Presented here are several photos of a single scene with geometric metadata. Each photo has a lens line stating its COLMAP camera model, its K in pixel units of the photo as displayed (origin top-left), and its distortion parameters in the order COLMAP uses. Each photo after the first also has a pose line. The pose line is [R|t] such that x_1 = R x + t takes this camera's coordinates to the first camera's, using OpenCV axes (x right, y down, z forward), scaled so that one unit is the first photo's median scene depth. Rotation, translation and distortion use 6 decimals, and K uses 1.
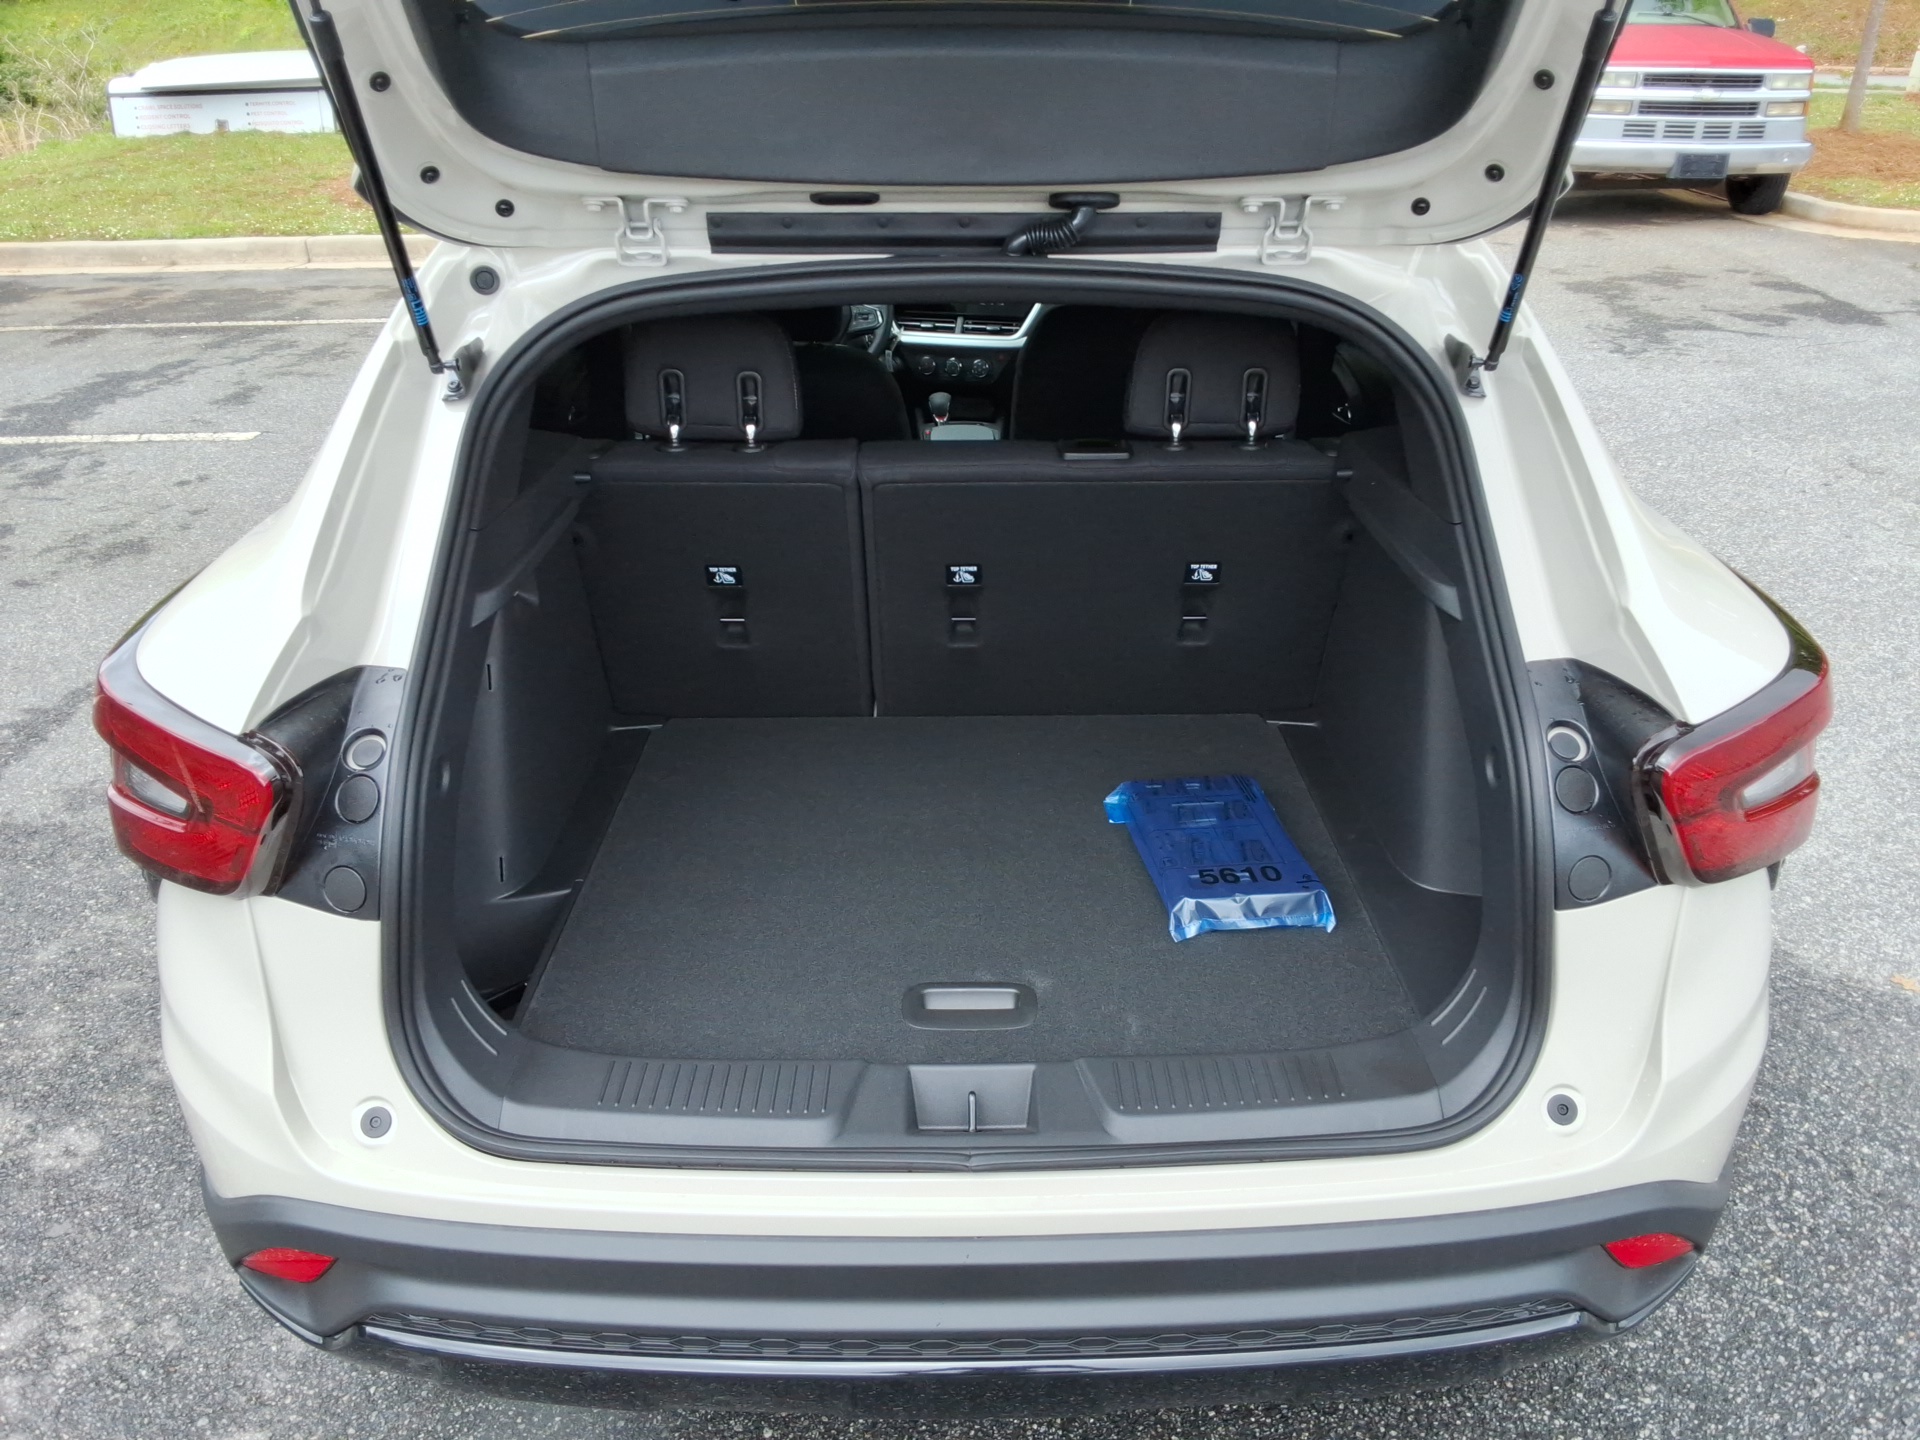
lens RADIAL K [[1547.4, 0, 953.9], [0, 1547.4, 705.4], [0, 0, 1]] dist [0.100094, -0.153953]
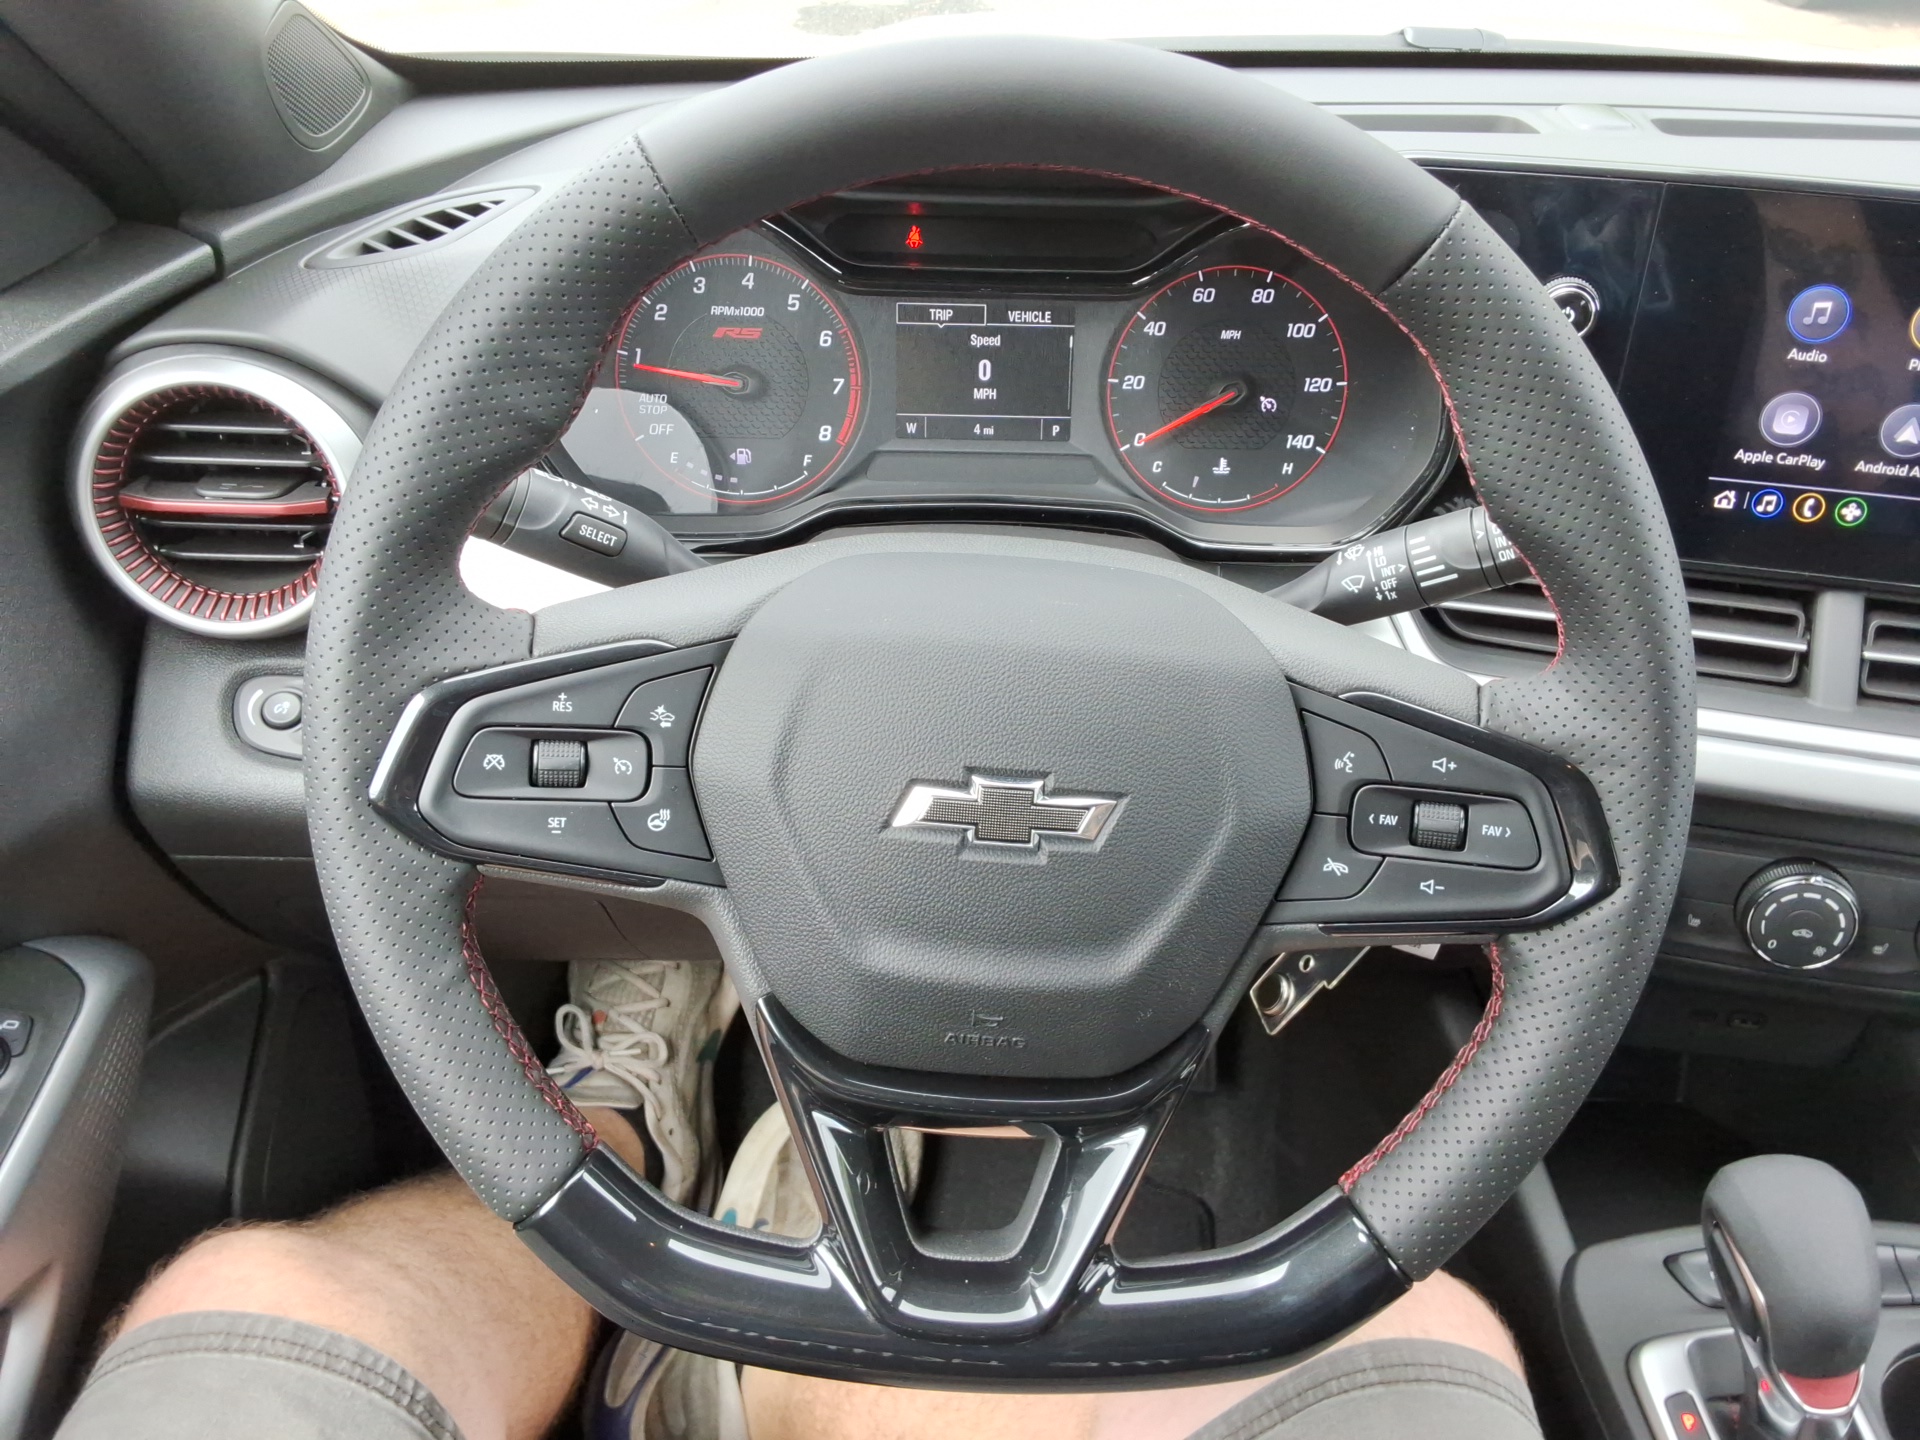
lens RADIAL K [[1547.4, 0, 980.5], [0, 1547.4, 713.0], [0, 0, 1]] dist [0.100094, -0.153953]
pose [[0.999338, 0.009684, 0.035082, -0.056973], [-0.014329, 0.990785, 0.134682, -0.162463], [-0.033455, -0.135095, 0.990268, 0.529823]]
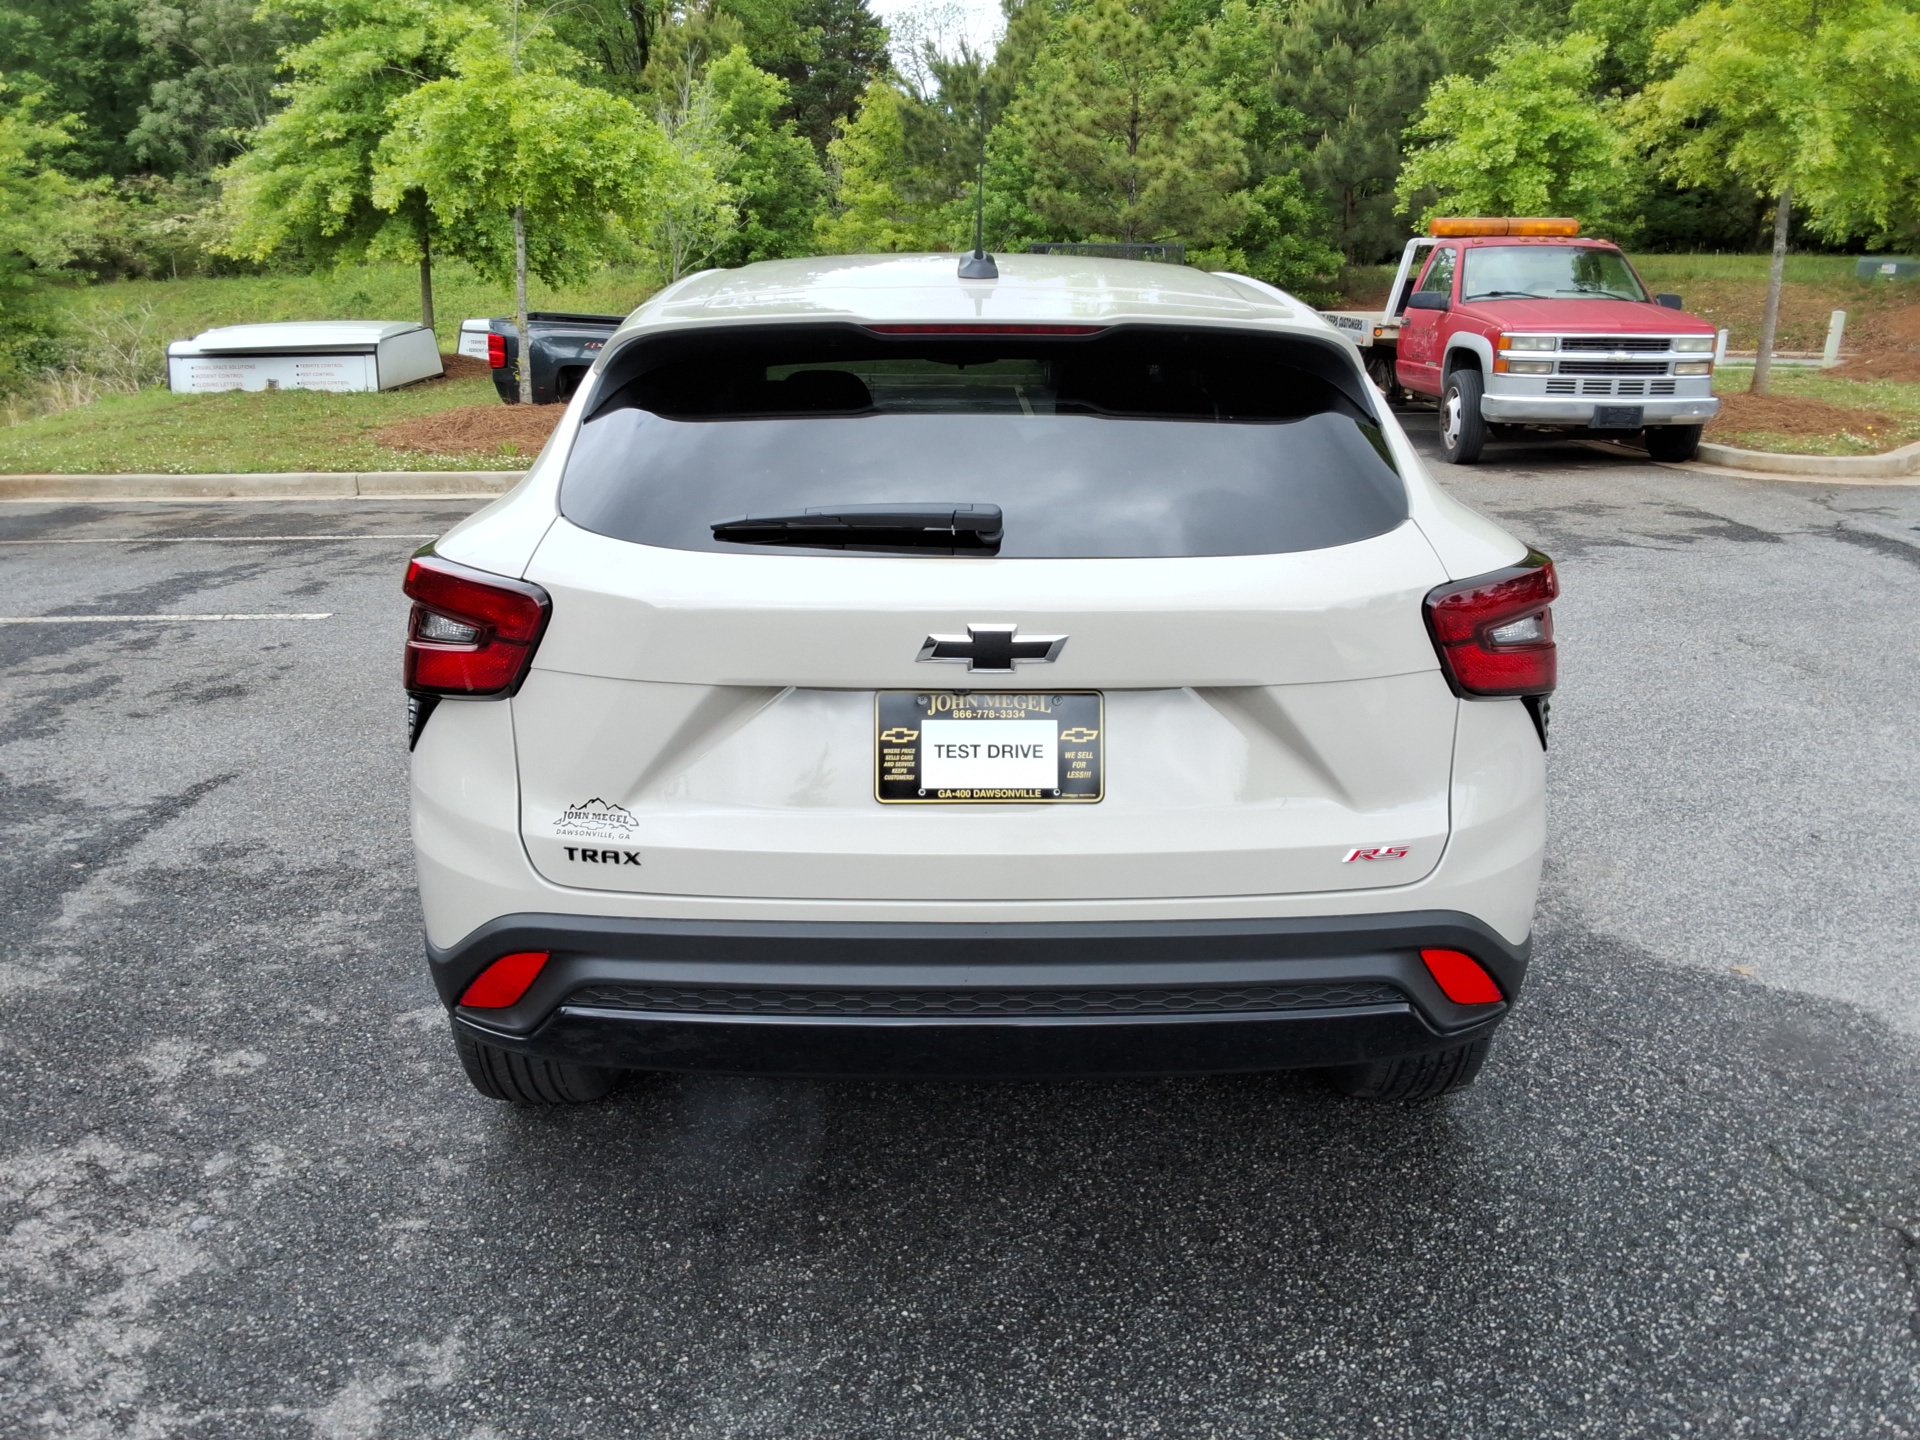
lens RADIAL K [[1547.4, 0, 969.6], [0, 1547.4, 707.7], [0, 0, 1]] dist [0.100094, -0.153953]
pose [[0.999861, 0.002984, 0.016384, -0.006489], [-0.000221, 0.986109, -0.166101, 0.087035], [-0.016652, 0.166074, 0.985973, -0.109092]]
